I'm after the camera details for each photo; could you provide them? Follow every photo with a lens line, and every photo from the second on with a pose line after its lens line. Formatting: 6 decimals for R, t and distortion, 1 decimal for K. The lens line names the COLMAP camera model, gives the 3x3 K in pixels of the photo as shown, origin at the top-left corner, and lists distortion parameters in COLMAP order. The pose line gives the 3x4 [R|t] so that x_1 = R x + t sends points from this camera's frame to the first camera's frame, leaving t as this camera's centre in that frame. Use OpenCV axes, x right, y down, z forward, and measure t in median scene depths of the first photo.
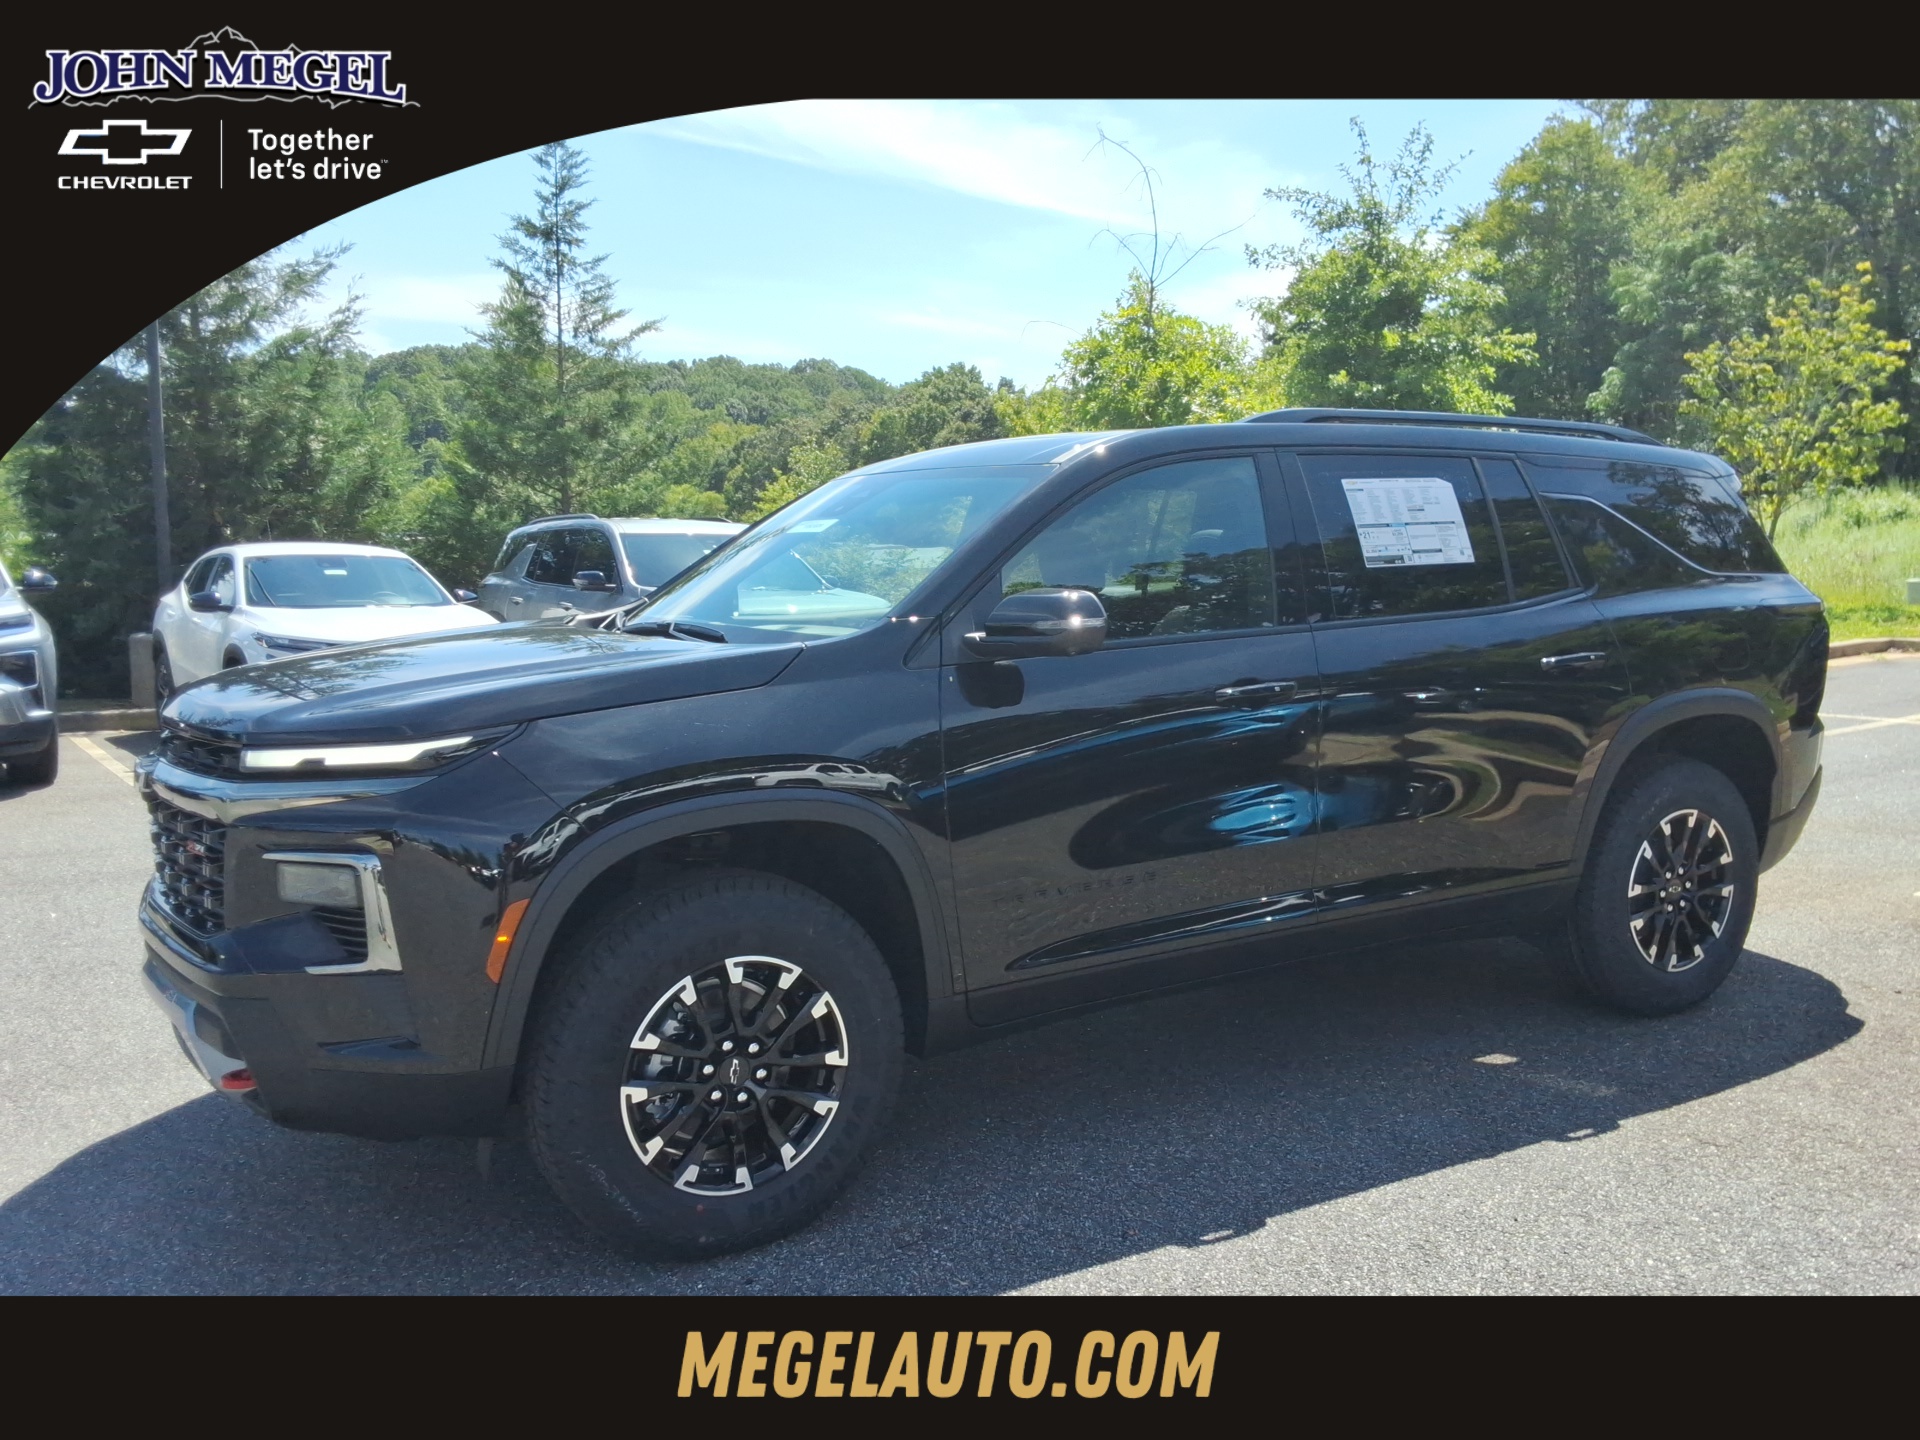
lens RADIAL K [[1540.6, 0, 970.3], [0, 1540.6, 728.6], [0, 0, 1]] dist [0.131245, -0.220071]
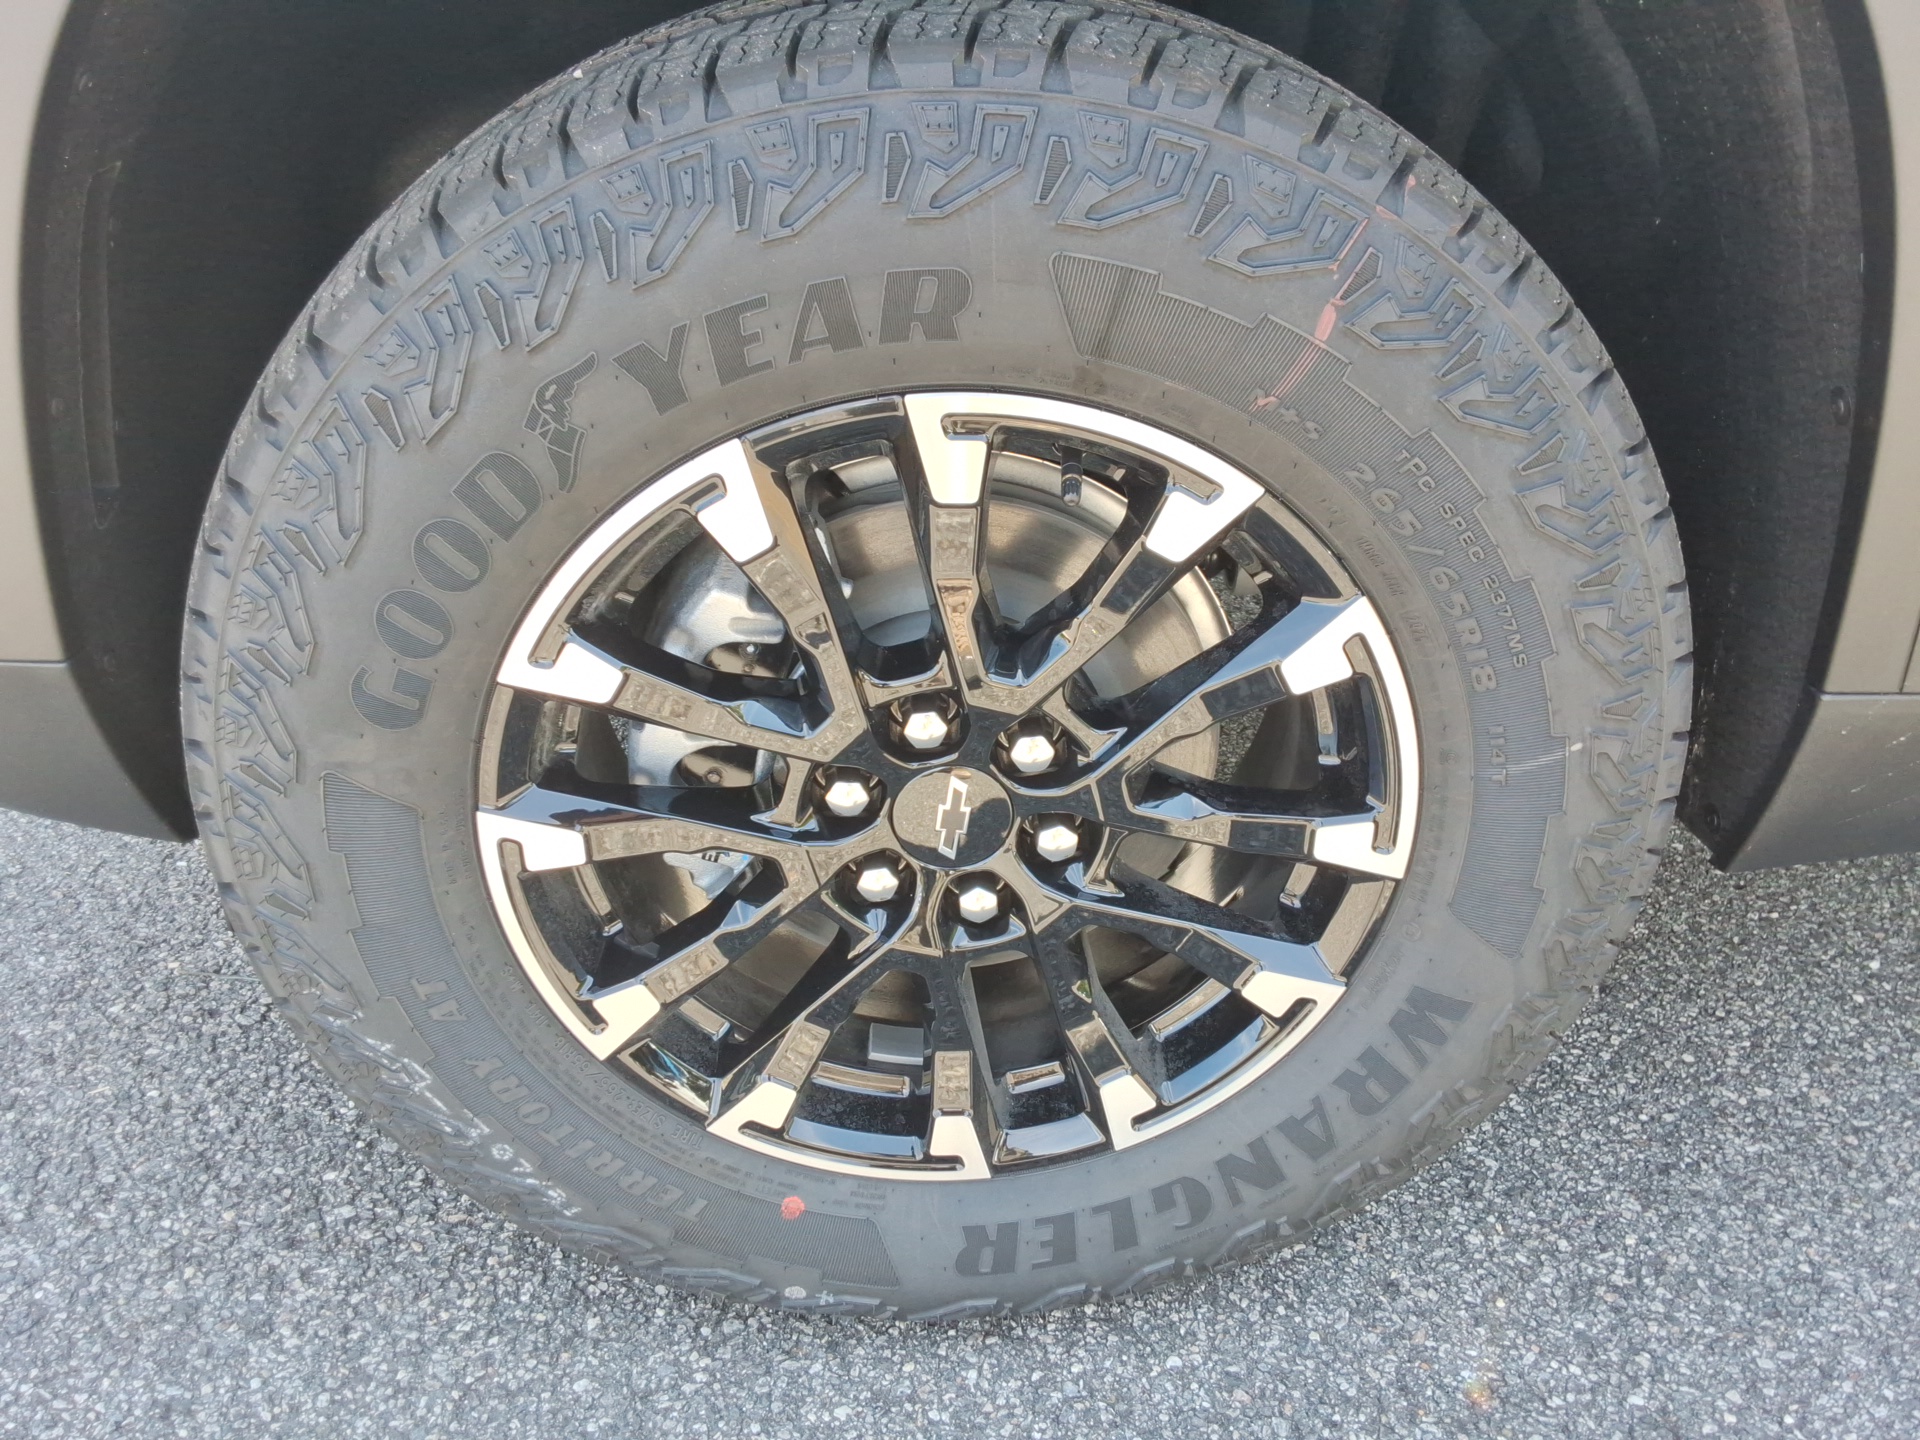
lens RADIAL K [[1540.6, 0, 970.3], [0, 1540.6, 728.6], [0, 0, 1]] dist [0.131245, -0.220071]
pose [[0.881399, 0.255245, -0.397474, -0.044249], [-0.078324, 0.908764, 0.409895, 0.091094], [0.465833, -0.330149, 0.820976, 0.729975]]
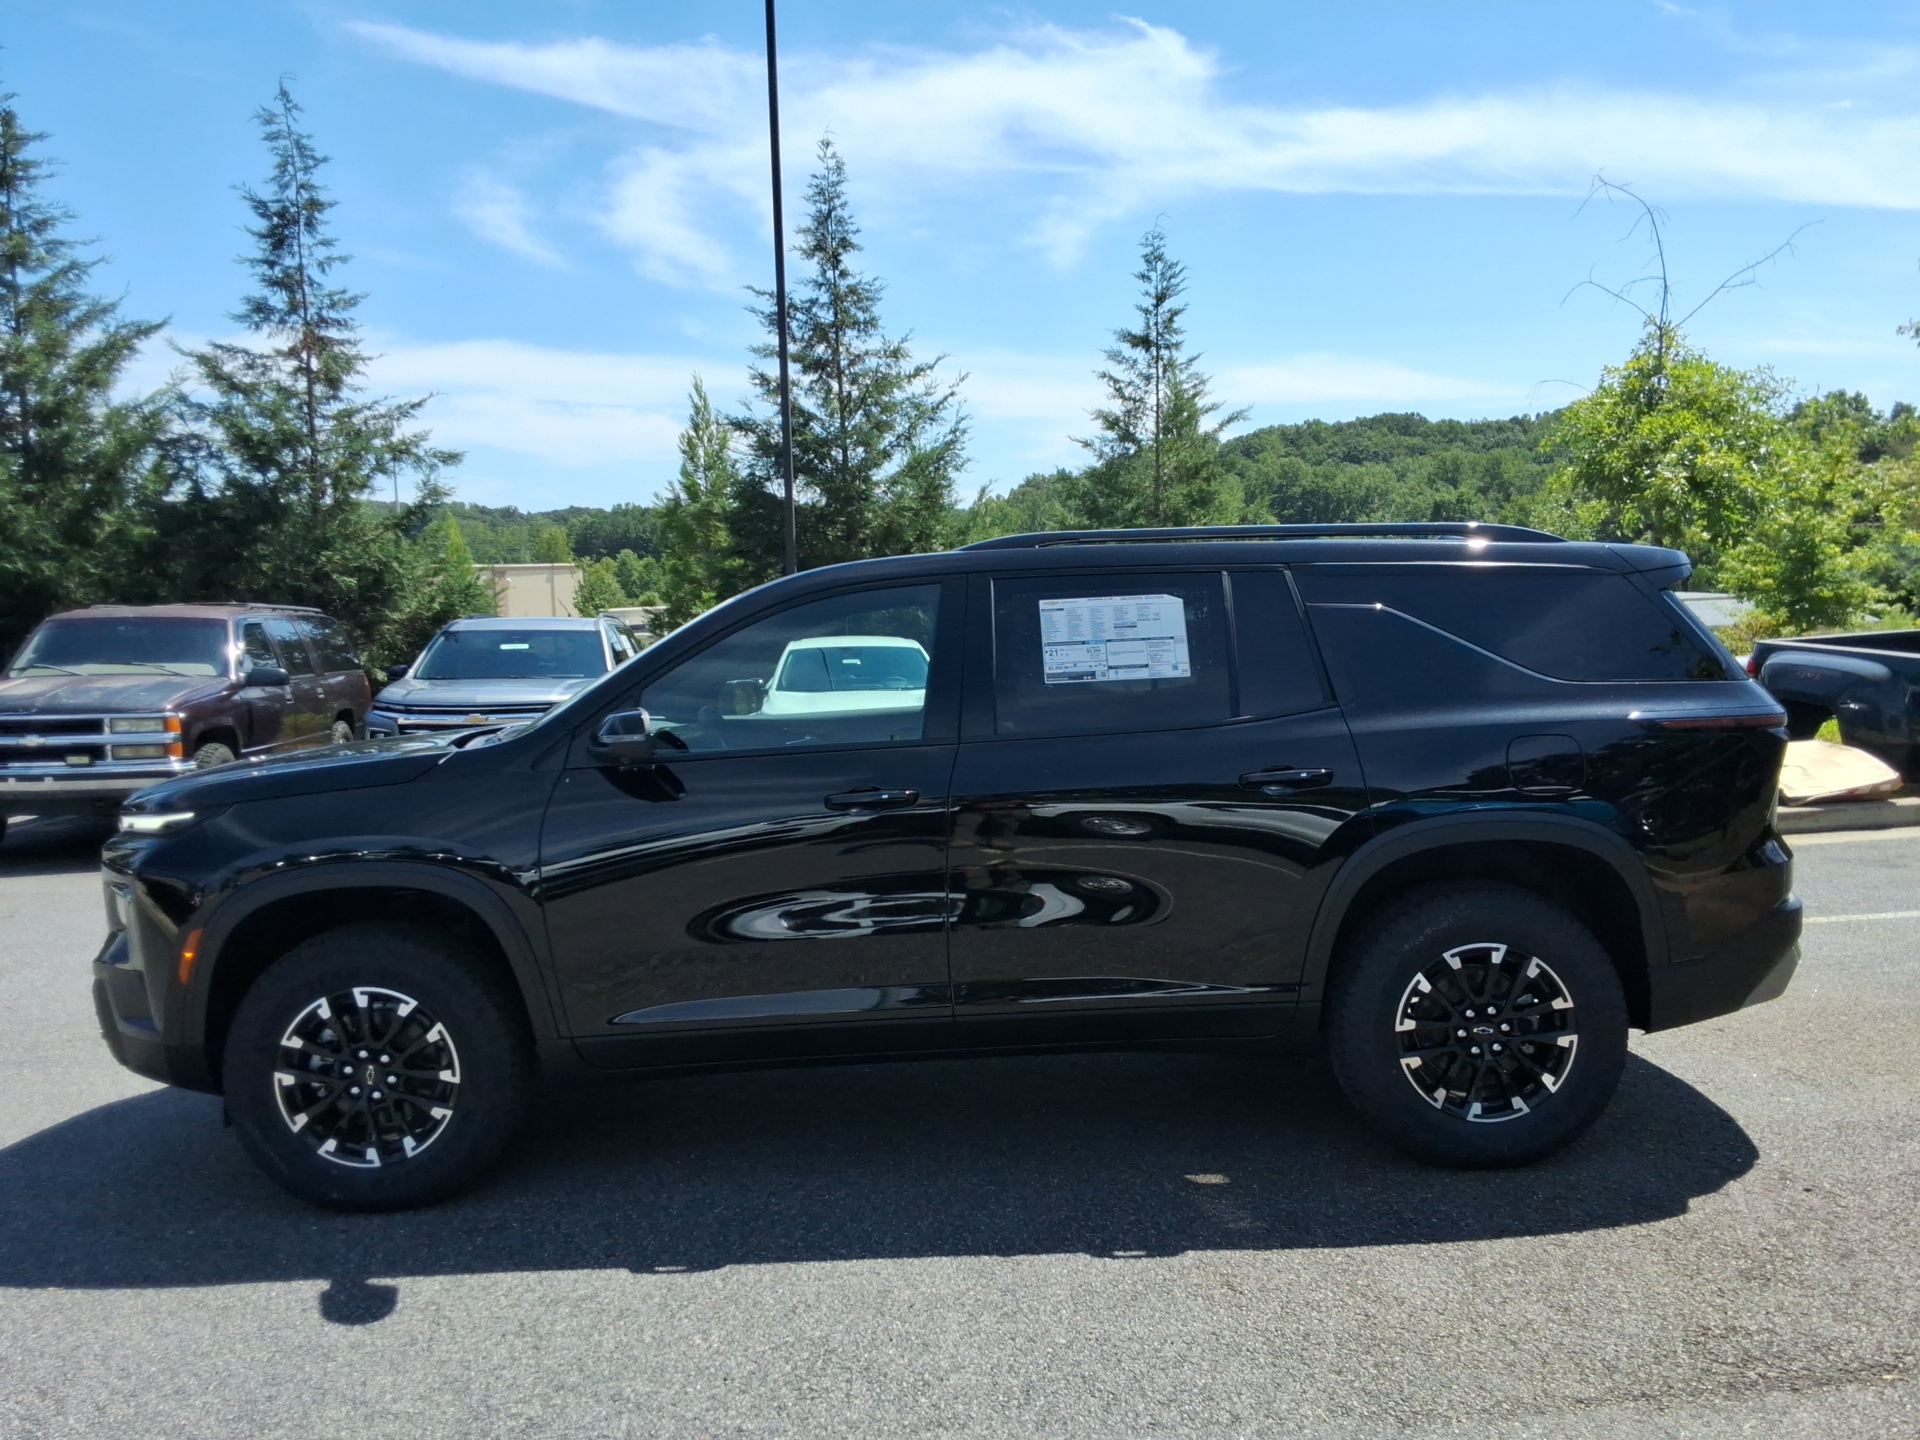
lens RADIAL K [[1540.6, 0, 970.3], [0, 1540.6, 728.6], [0, 0, 1]] dist [0.131245, -0.220071]
pose [[0.864151, 0.014396, -0.503027, 0.885323], [-0.035060, 0.998884, -0.031642, -0.045697], [0.502010, 0.044980, 0.863691, 0.083289]]
